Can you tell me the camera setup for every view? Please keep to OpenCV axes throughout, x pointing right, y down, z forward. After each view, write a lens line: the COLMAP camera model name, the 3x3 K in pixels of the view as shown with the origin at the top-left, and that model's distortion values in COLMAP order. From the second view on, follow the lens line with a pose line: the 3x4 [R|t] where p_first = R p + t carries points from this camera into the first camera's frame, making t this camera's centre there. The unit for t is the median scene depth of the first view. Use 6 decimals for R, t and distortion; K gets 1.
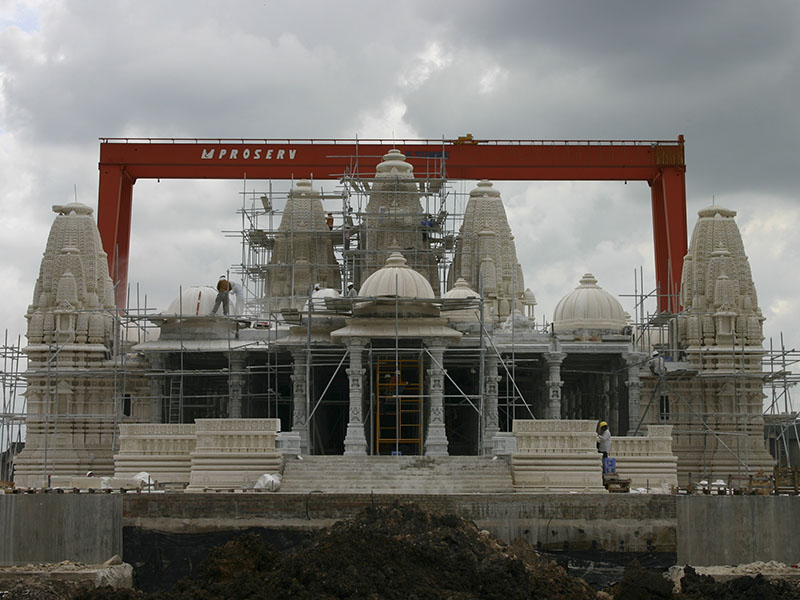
lens RADIAL K [[1401.7, 0, 399.5], [0, 1401.7, 299.0], [0, 0, 1]] dist [0.039914, 0.000000]
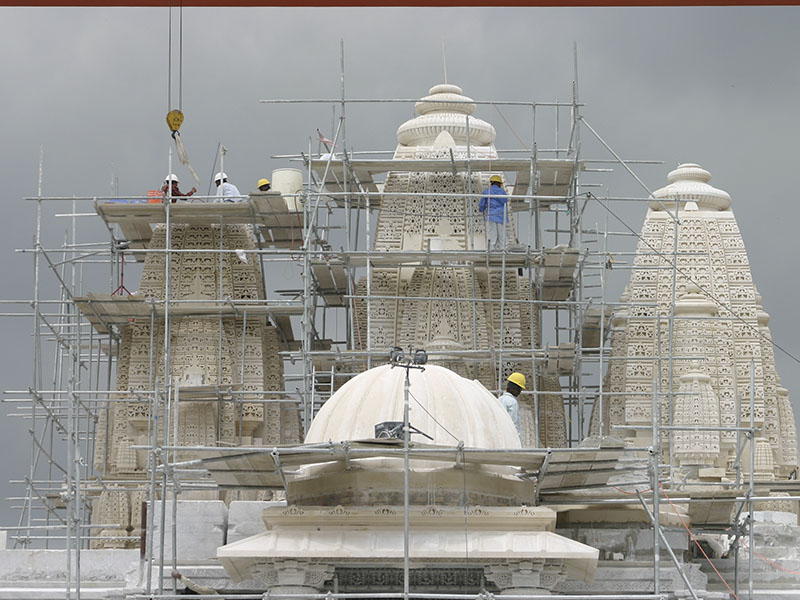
lens RADIAL K [[3392.6, 0, 400.1], [0, 3392.6, 300.1], [0, 0, 1]] dist [-0.136930, 0.000000]
pose [[0.999352, -0.004485, -0.035717, 0.025772], [0.002070, 0.997726, -0.067367, 0.018764], [0.035938, 0.067250, 0.997089, 0.155253]]
